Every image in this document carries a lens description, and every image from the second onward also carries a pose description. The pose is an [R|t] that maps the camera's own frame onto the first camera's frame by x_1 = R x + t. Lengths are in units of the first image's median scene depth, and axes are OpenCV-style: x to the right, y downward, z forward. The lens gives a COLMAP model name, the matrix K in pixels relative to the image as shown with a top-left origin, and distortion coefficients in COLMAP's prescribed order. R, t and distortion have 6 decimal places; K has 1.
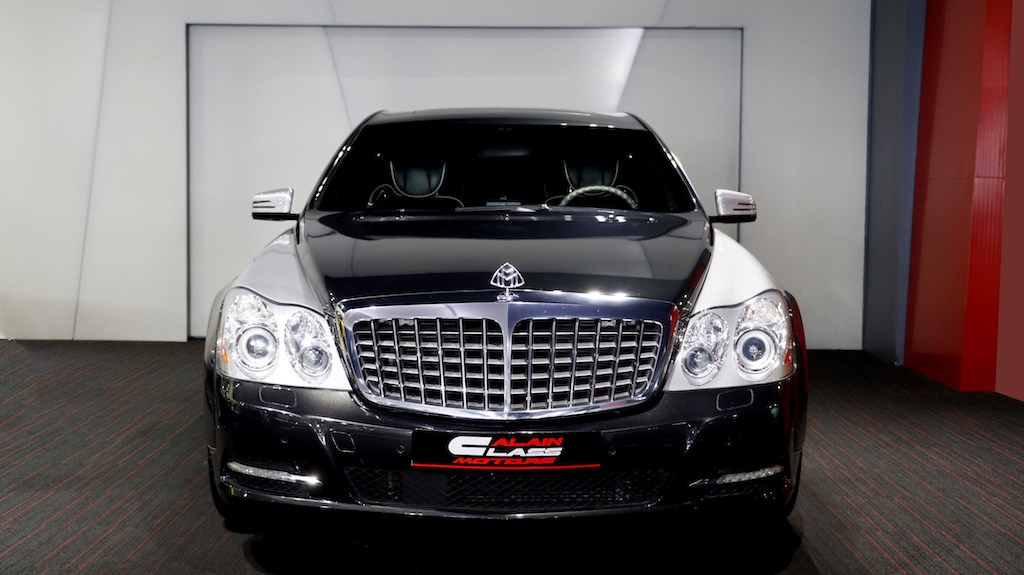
lens RADIAL K [[1389.3, 0, 512.4], [0, 1389.3, 287.9], [0, 0, 1]] dist [0.036531, 0.000000]
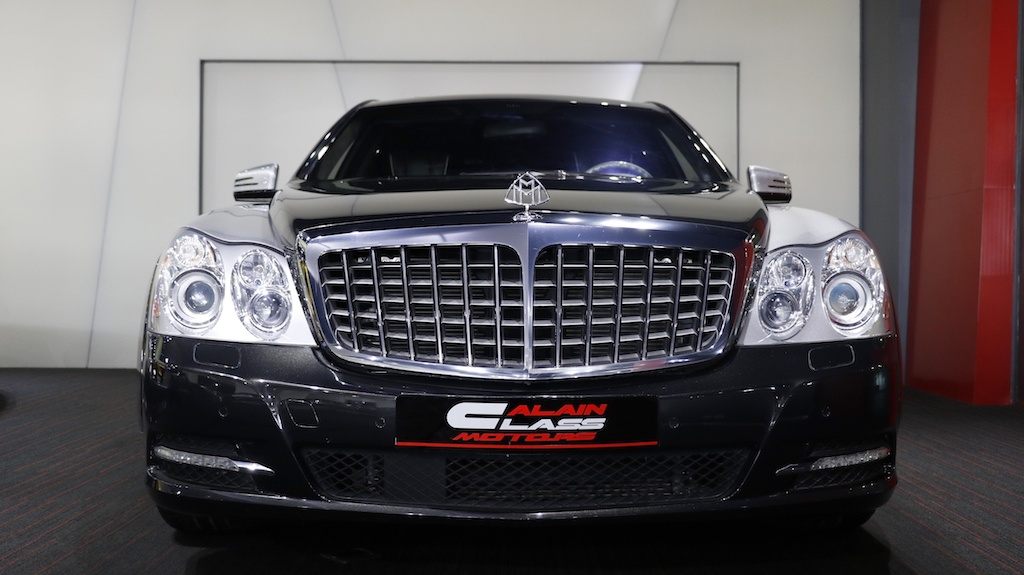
lens RADIAL K [[1194.3, 0, 532.9], [0, 1194.3, 285.1], [0, 0, 1]] dist [-0.040486, 0.000000]
pose [[0.999836, -0.003470, 0.017795, -0.011292], [0.004441, 0.998484, -0.054856, 0.072990], [-0.017577, 0.054927, 0.998336, 0.347899]]
